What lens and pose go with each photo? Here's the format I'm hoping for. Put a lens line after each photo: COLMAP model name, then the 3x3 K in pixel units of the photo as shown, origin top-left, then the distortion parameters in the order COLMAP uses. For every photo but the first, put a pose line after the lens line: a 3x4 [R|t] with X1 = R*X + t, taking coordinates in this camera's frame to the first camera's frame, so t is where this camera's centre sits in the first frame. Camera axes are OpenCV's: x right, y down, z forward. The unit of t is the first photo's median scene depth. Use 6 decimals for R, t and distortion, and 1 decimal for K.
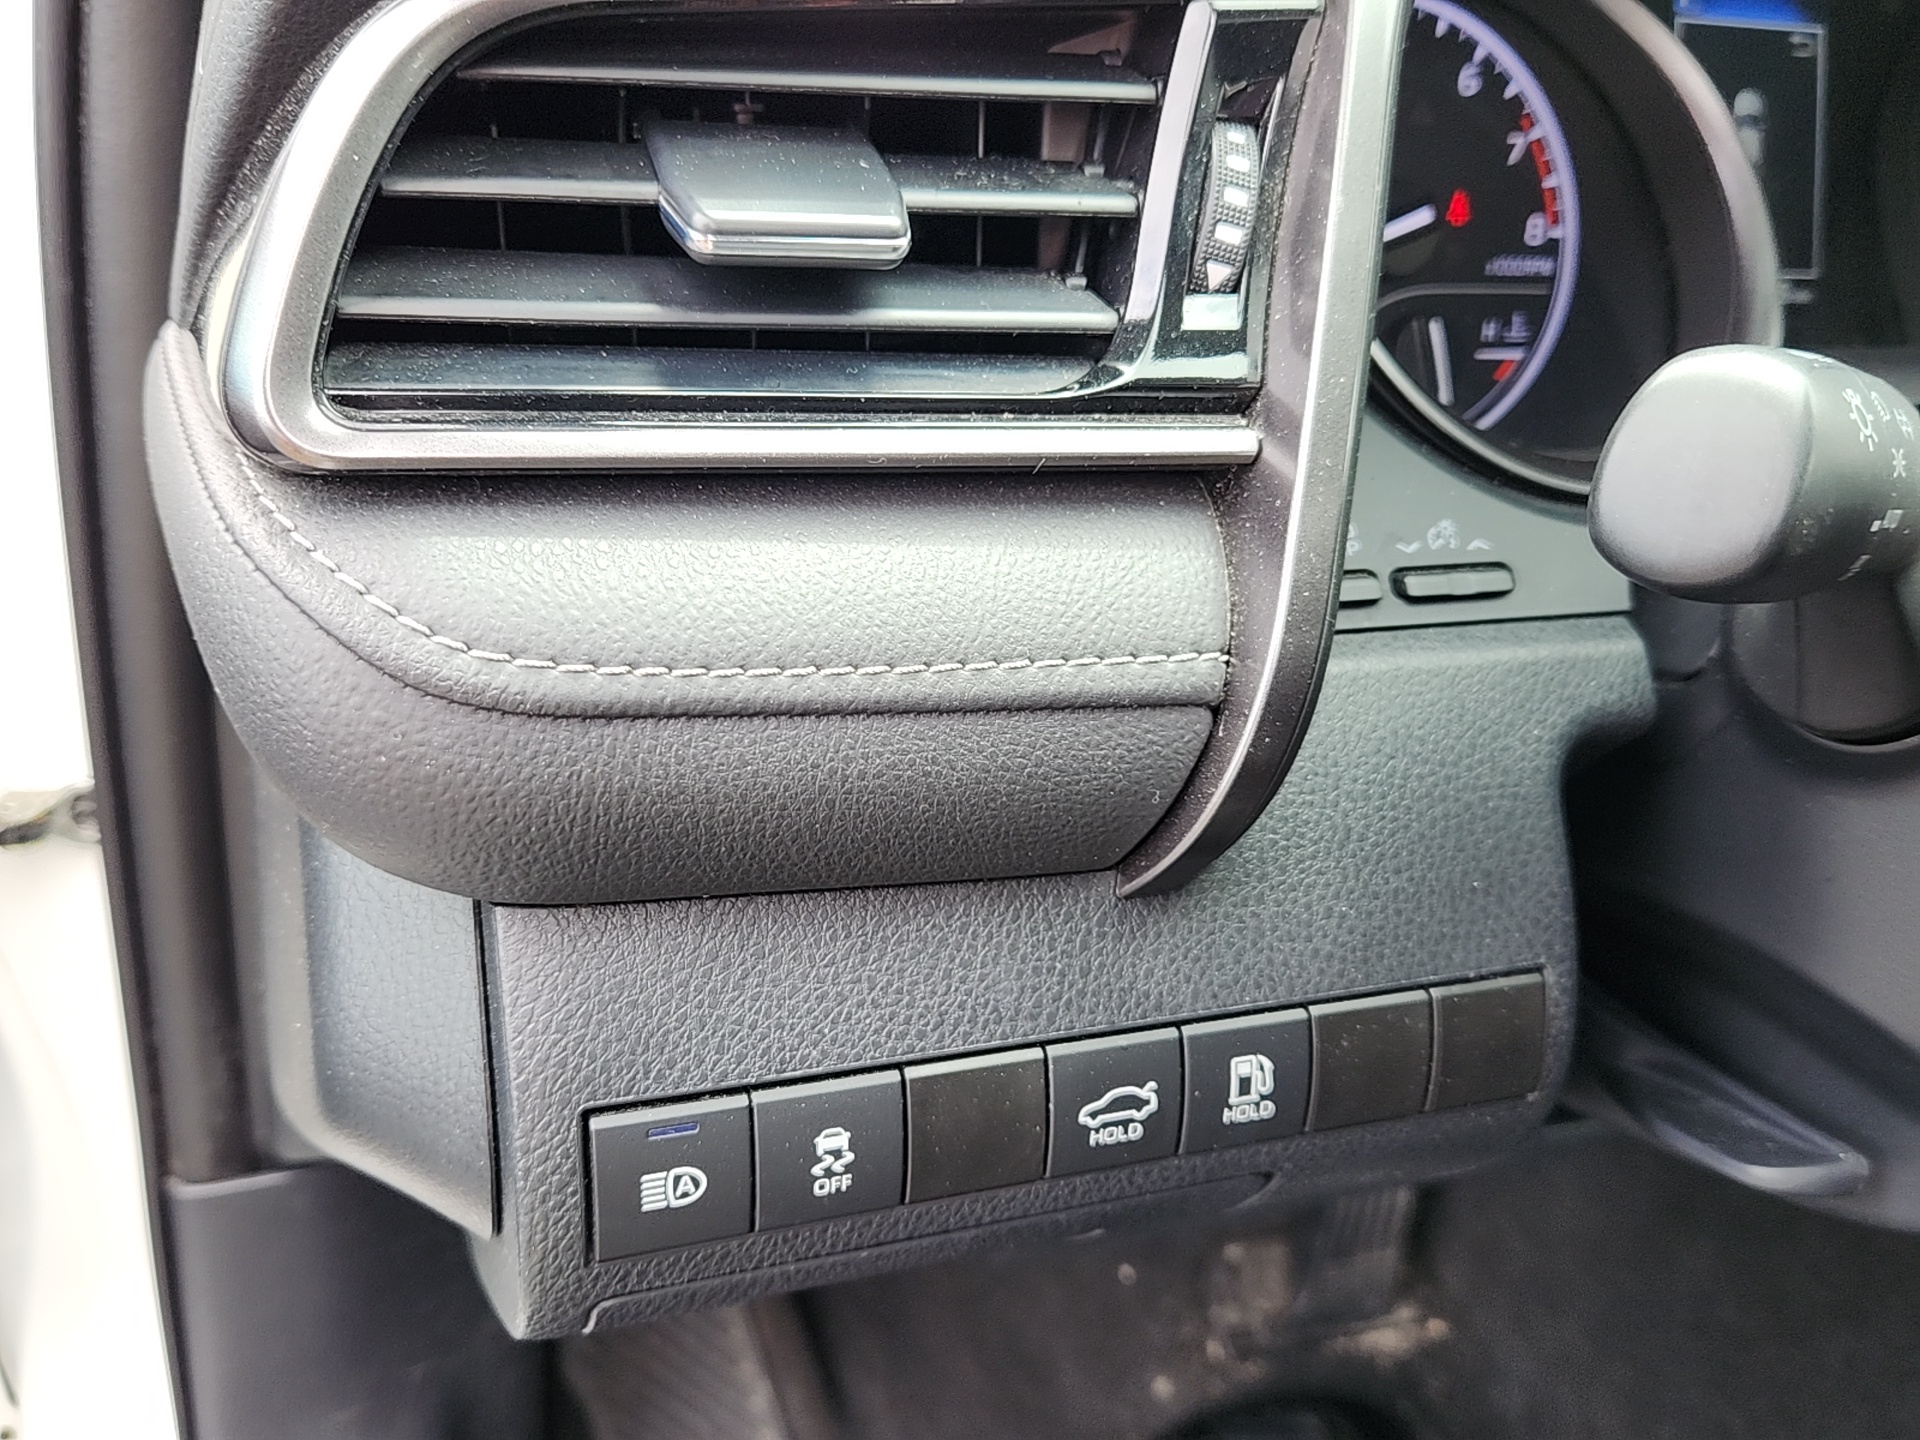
lens RADIAL K [[1525.0, 0, 925.0], [0, 1525.0, 717.1], [0, 0, 1]] dist [0.080644, -0.140013]
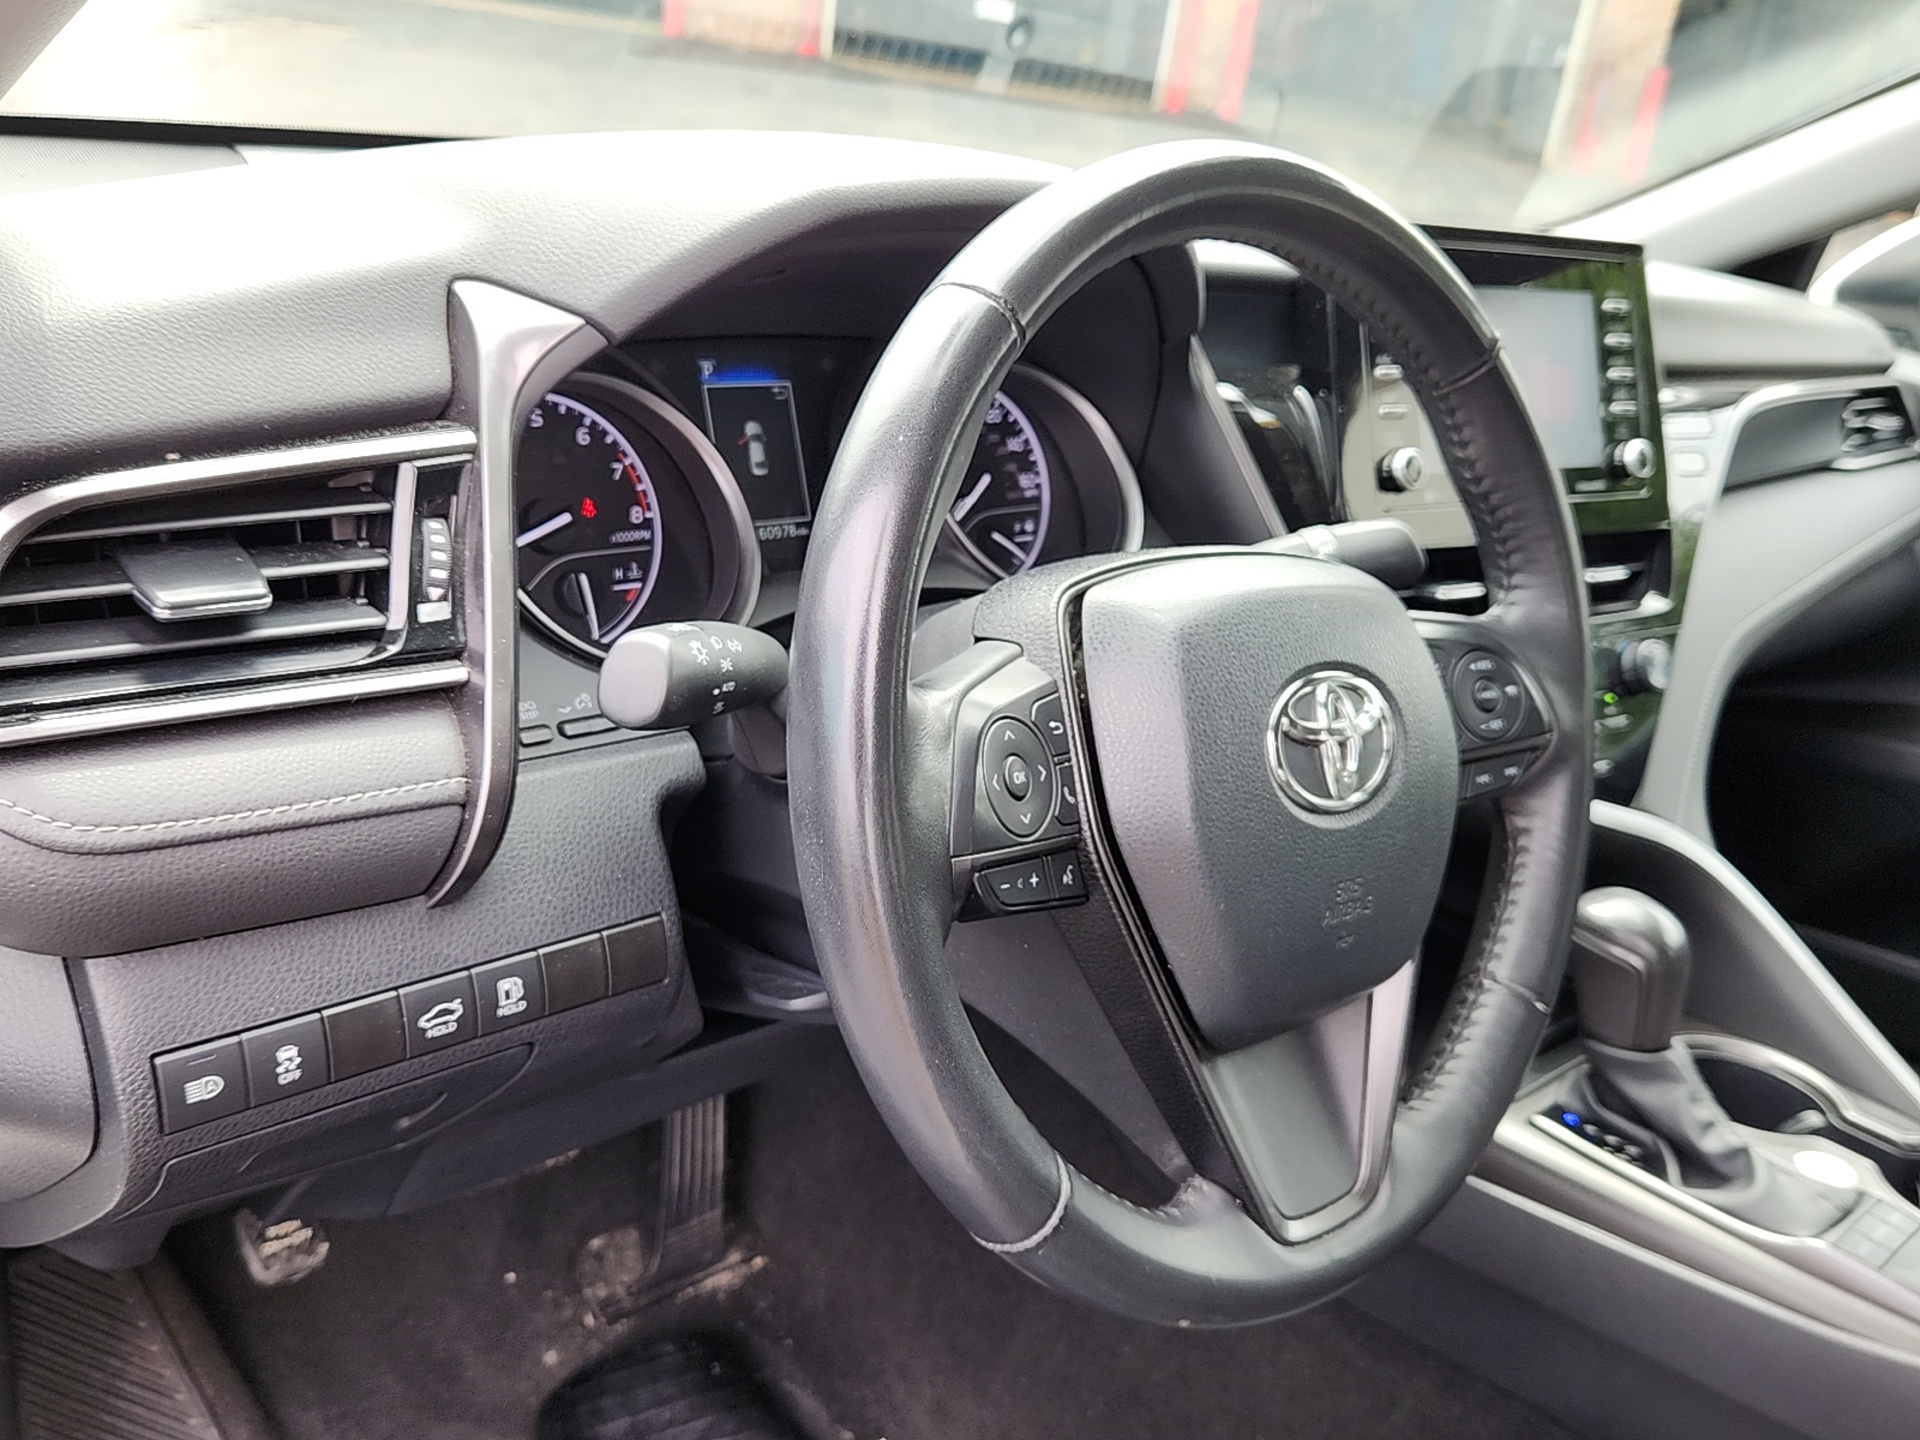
lens RADIAL K [[1525.0, 0, 925.0], [0, 1525.0, 717.1], [0, 0, 1]] dist [0.080644, -0.140013]
pose [[0.904884, -0.120266, 0.408314, -0.070871], [0.151765, 0.987368, -0.045513, 0.062549], [-0.397683, 0.103152, 0.911706, -1.078040]]
